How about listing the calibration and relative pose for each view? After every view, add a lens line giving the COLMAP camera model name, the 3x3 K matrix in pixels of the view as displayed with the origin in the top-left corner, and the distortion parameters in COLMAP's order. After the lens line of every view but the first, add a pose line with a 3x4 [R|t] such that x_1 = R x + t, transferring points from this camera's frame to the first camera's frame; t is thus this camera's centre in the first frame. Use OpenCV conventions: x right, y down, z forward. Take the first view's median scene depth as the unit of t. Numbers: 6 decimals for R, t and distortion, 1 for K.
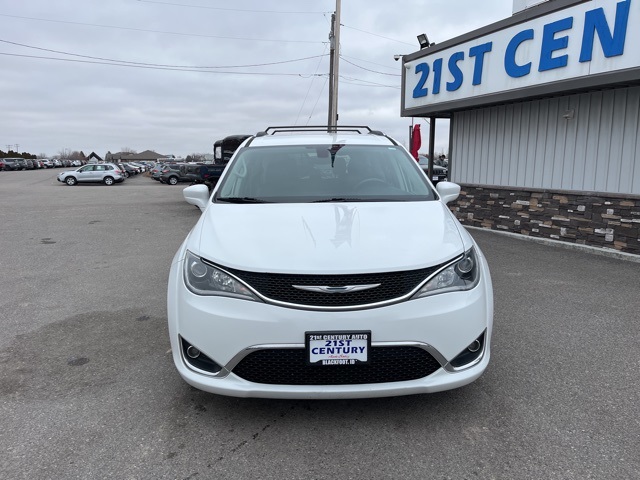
lens RADIAL K [[477.2, 0, 320.0], [0, 477.2, 240.0], [0, 0, 1]] dist [0.059172, -0.098101]
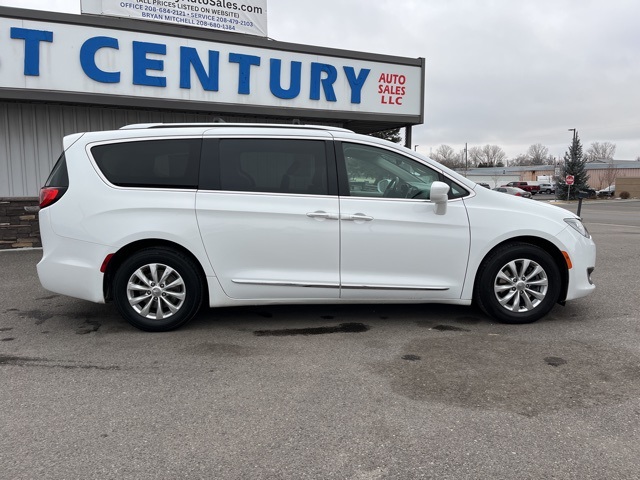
lens RADIAL K [[484.2, 0, 320.4], [0, 484.2, 237.5], [0, 0, 1]] dist [0.077503, -0.099934]
pose [[-0.032078, -0.117489, 0.992556, -0.594158], [0.158410, 0.979917, 0.121112, -0.076976], [-0.986852, 0.161116, -0.012822, 0.593812]]
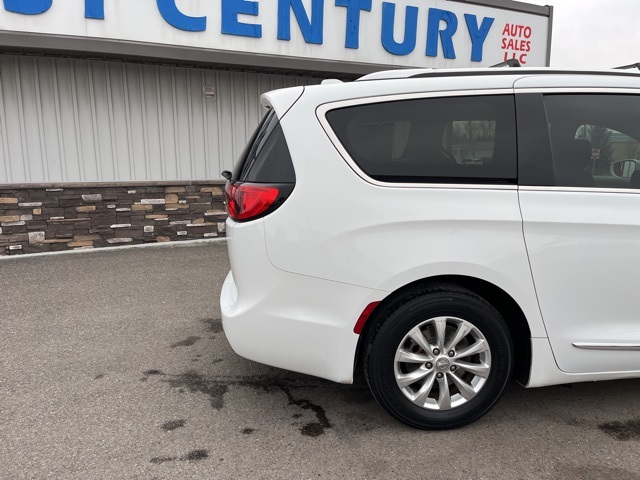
lens RADIAL K [[484.2, 0, 320.4], [0, 484.2, 237.5], [0, 0, 1]] dist [0.077503, -0.099934]
pose [[-0.052593, -0.168910, 0.984227, -0.373601], [0.161988, 0.971095, 0.175313, -0.121615], [-0.985390, 0.168654, -0.023712, 0.819530]]
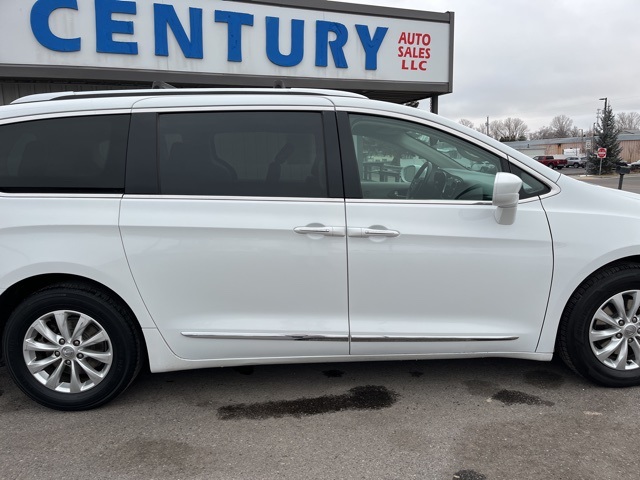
lens RADIAL K [[484.2, 0, 320.4], [0, 484.2, 237.5], [0, 0, 1]] dist [0.077503, -0.099934]
pose [[0.001884, -0.159610, 0.987178, -0.416925], [0.182082, 0.970732, 0.156603, -0.083493], [-0.983282, 0.179452, 0.030891, 0.572700]]
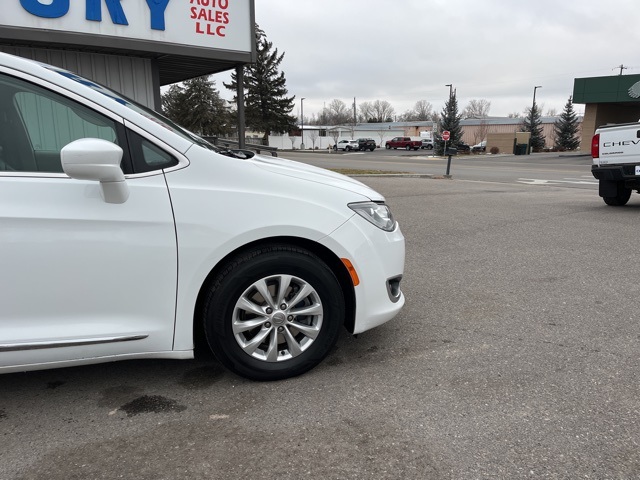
lens RADIAL K [[484.2, 0, 320.4], [0, 484.2, 237.5], [0, 0, 1]] dist [0.077503, -0.099934]
pose [[-0.238870, -0.201948, 0.949820, -0.381188], [0.149421, 0.958842, 0.241444, -0.049525], [-0.959487, 0.199597, -0.198863, 0.413745]]
